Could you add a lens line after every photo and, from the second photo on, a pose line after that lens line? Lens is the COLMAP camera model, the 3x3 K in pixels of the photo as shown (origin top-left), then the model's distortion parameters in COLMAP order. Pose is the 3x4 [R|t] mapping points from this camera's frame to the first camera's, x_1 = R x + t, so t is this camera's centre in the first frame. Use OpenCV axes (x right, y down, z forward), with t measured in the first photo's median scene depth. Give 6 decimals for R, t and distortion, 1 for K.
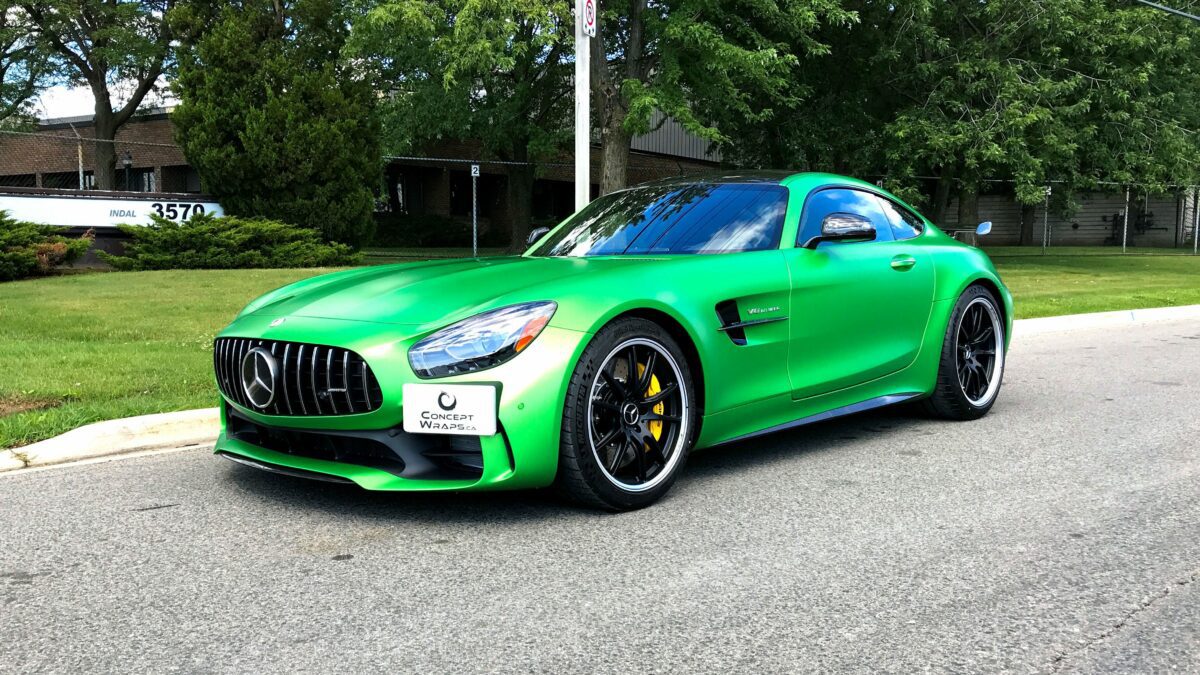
lens RADIAL K [[1080.3, 0, 564.1], [0, 1080.3, 337.0], [0, 0, 1]] dist [0.003068, -0.002519]
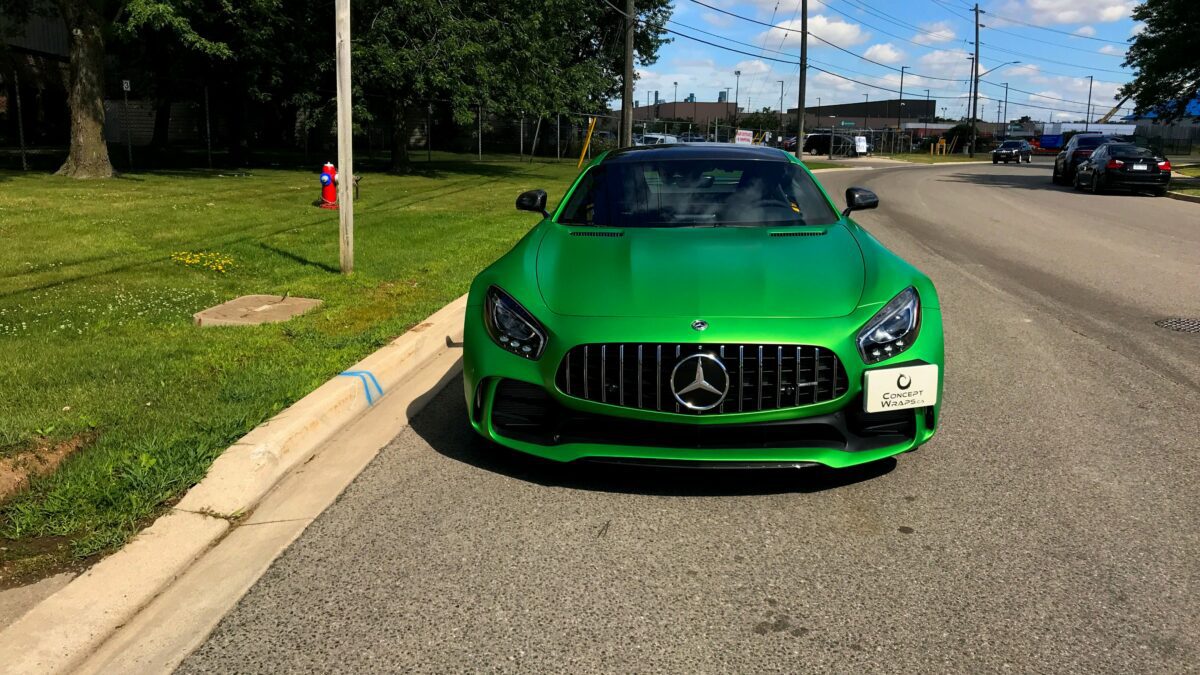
lens RADIAL K [[958.3, 0, 600.0], [0, 958.3, 337.5], [0, 0, 1]] dist [0.011906, 0.008594]
pose [[0.769704, -0.116366, 0.627706, -0.164848], [0.042261, 0.990378, 0.131778, -0.022861], [-0.637000, -0.074903, 0.767216, 0.066352]]
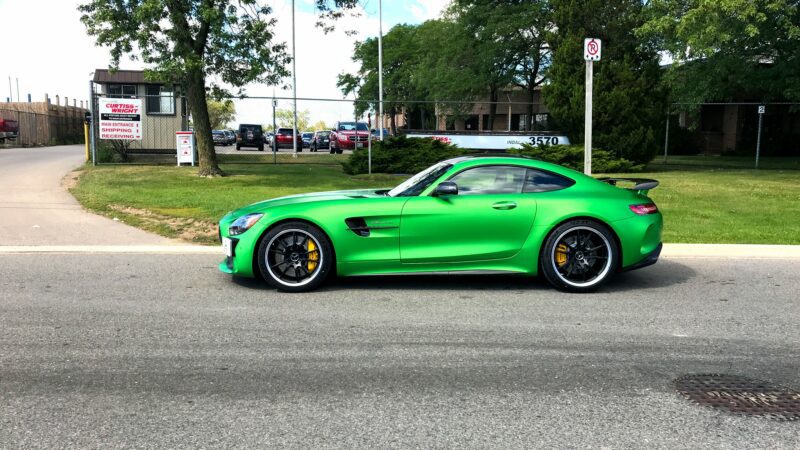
lens RADIAL K [[640.5, 0, 400.0], [0, 640.5, 225.0], [0, 0, 1]] dist [0.014911, 0.005481]
pose [[0.736778, 0.090223, -0.670088, 0.235203], [-0.066531, 0.995922, 0.060942, -0.022089], [0.672853, -0.000319, 0.739776, -0.001846]]
